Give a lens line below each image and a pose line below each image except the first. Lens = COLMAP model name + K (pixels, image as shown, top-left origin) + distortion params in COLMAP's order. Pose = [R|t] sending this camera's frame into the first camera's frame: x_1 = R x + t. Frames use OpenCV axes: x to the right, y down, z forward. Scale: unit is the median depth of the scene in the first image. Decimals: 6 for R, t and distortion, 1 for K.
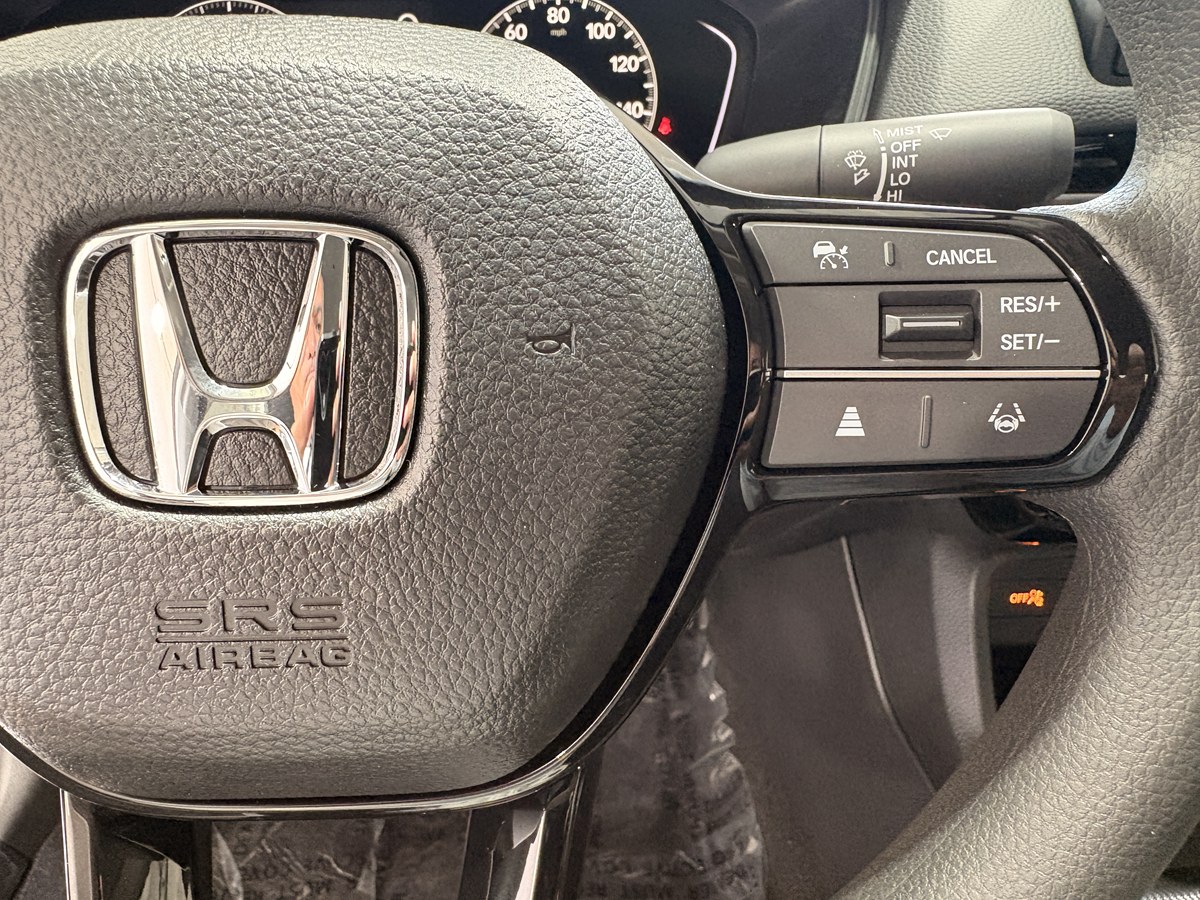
lens RADIAL K [[816.4, 0, 488.5], [0, 816.4, 433.0], [0, 0, 1]] dist [0.001345, 0.000241]
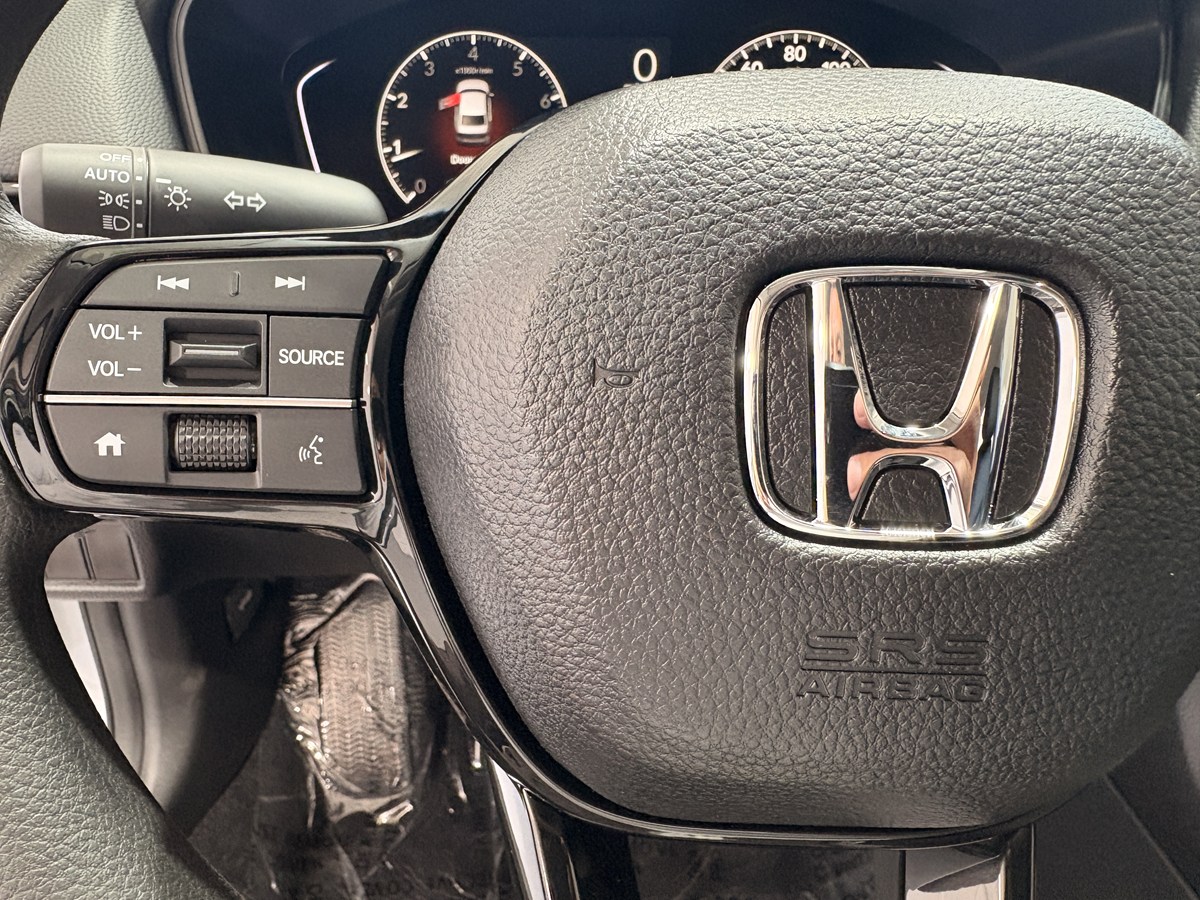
lens RADIAL K [[816.3, 0, 495.1], [0, 816.3, 437.4], [0, 0, 1]] dist [-0.002932, 0.001369]
pose [[0.998368, 0.036969, -0.043521, -0.596122], [-0.037895, 0.999069, -0.020641, -0.001388], [0.042717, 0.022257, 0.998839, -0.042924]]
